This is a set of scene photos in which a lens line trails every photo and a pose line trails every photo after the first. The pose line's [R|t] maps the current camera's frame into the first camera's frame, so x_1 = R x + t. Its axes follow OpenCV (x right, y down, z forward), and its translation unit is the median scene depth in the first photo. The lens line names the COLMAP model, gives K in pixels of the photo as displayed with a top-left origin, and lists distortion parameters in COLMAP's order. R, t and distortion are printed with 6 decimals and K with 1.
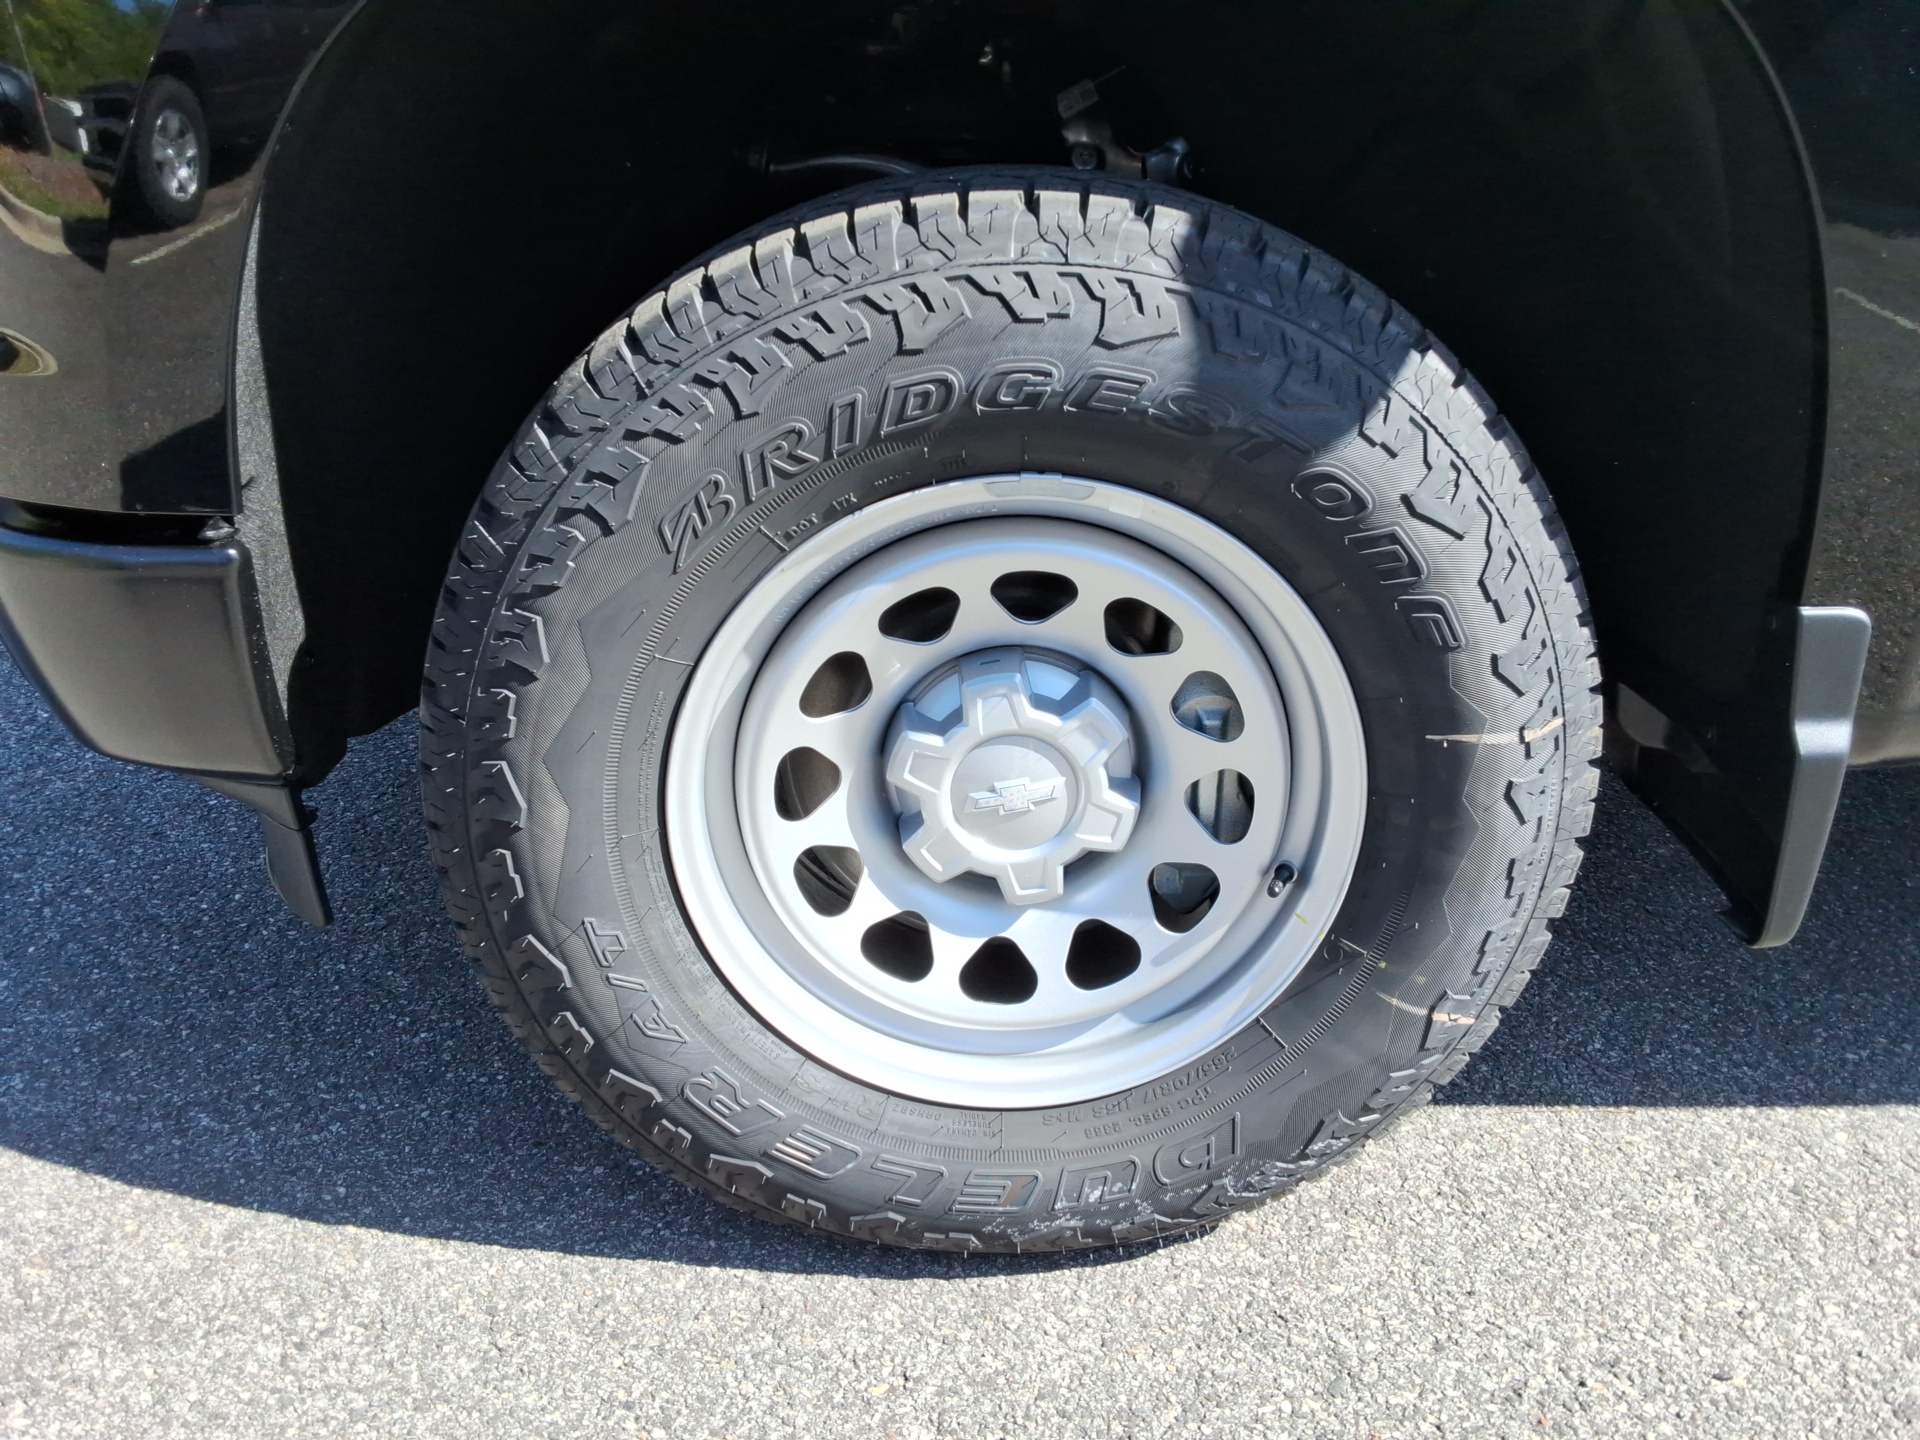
lens RADIAL K [[1521.2, 0, 1005.9], [0, 1521.2, 713.7], [0, 0, 1]] dist [0.165831, -0.285812]
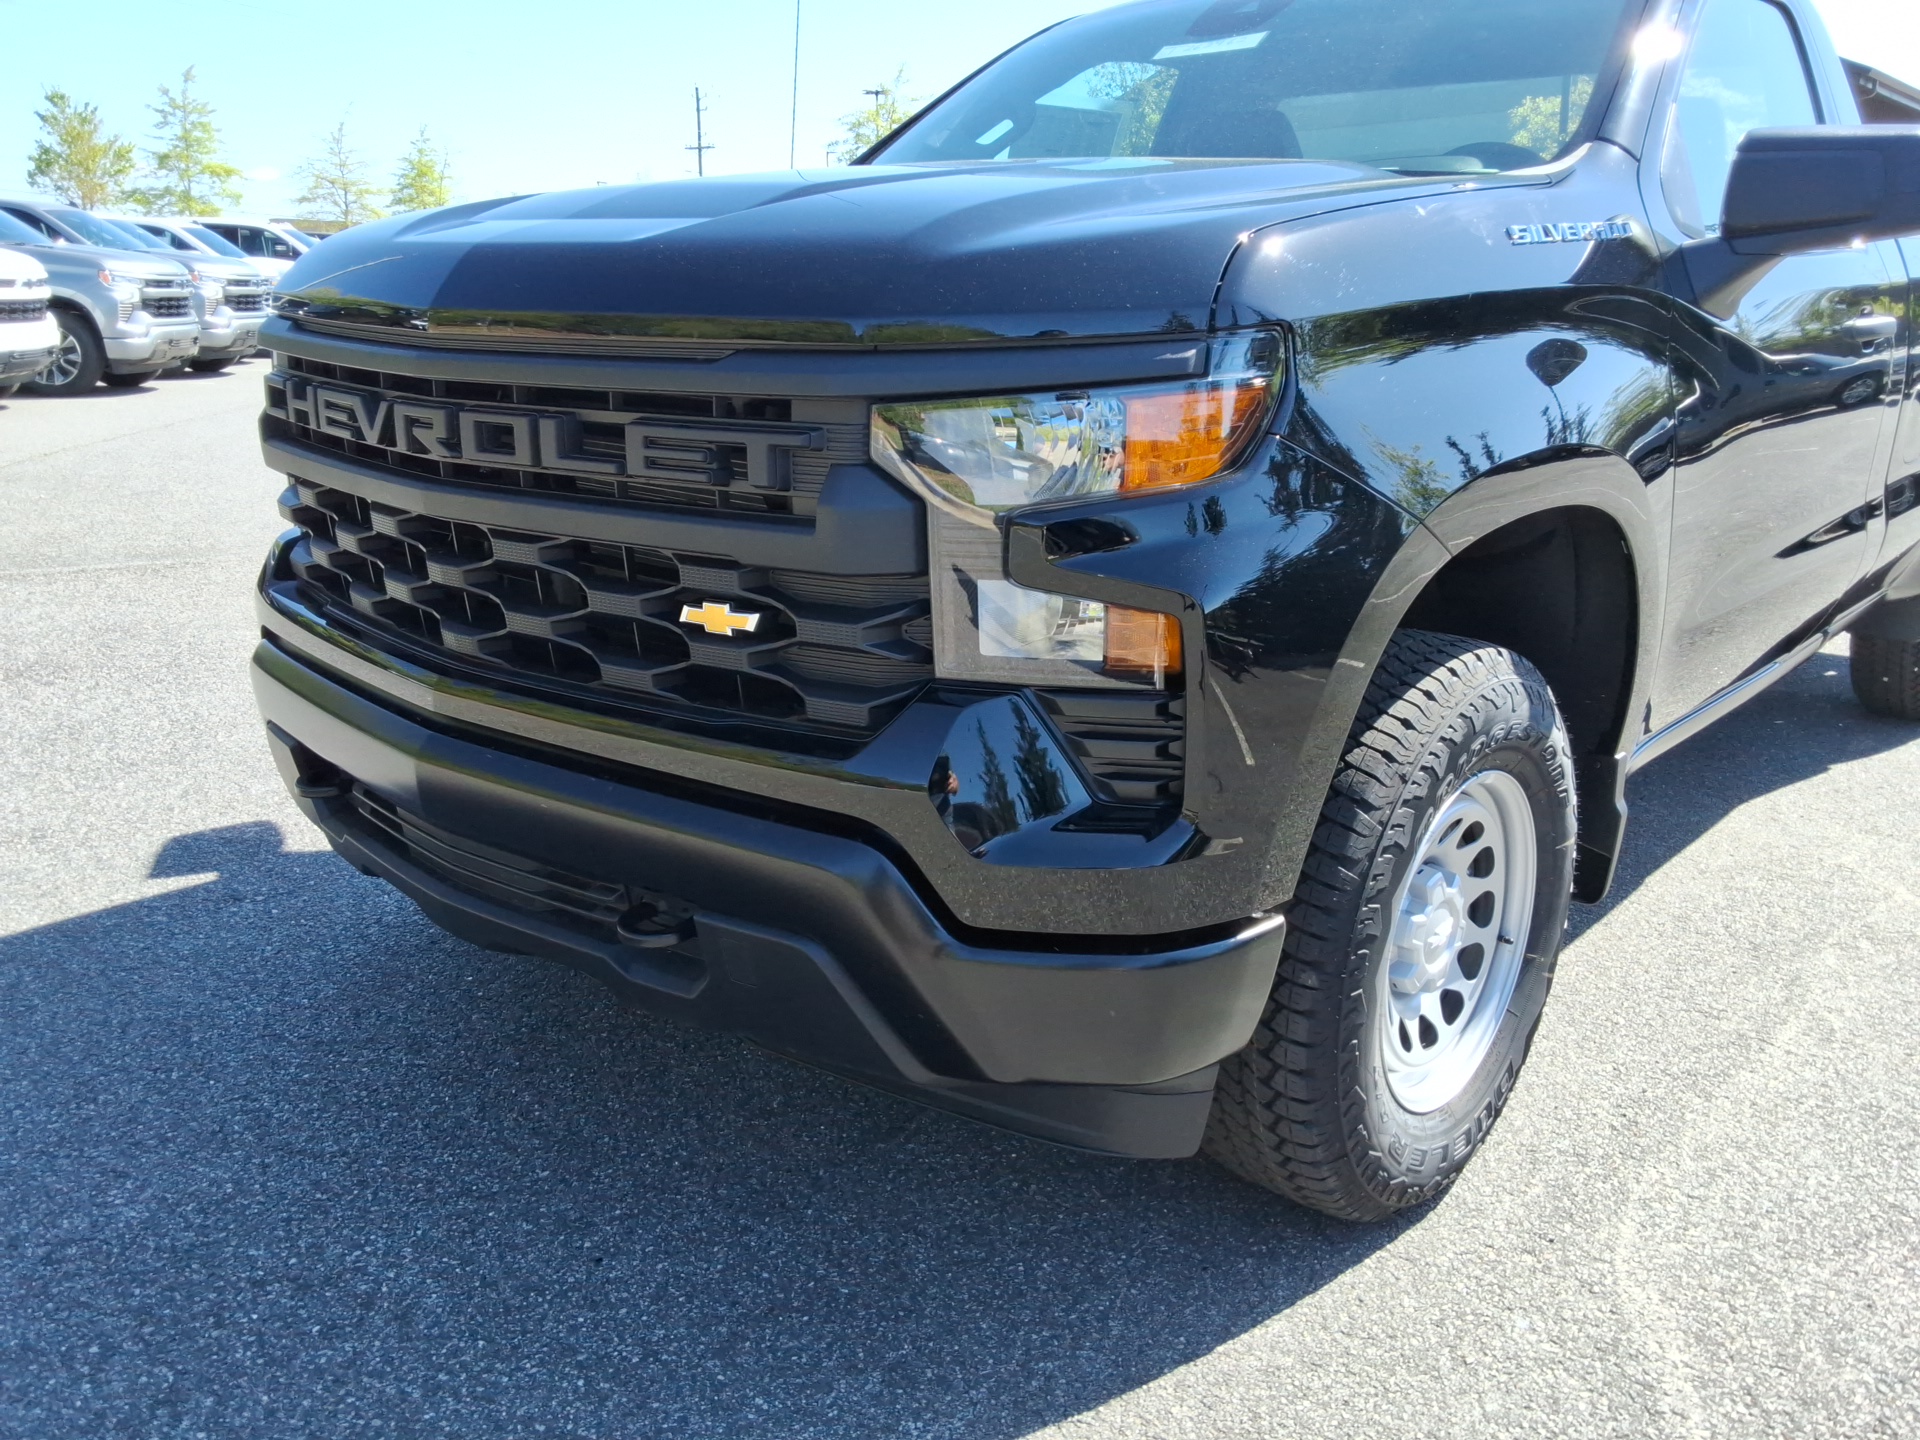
lens RADIAL K [[1537.8, 0, 967.8], [0, 1537.8, 721.0], [0, 0, 1]] dist [0.102389, -0.146802]
pose [[0.685030, -0.206185, 0.698729, -1.759499], [0.286088, 0.958201, 0.002273, -0.390325], [-0.669991, 0.198341, 0.715383, -0.076667]]
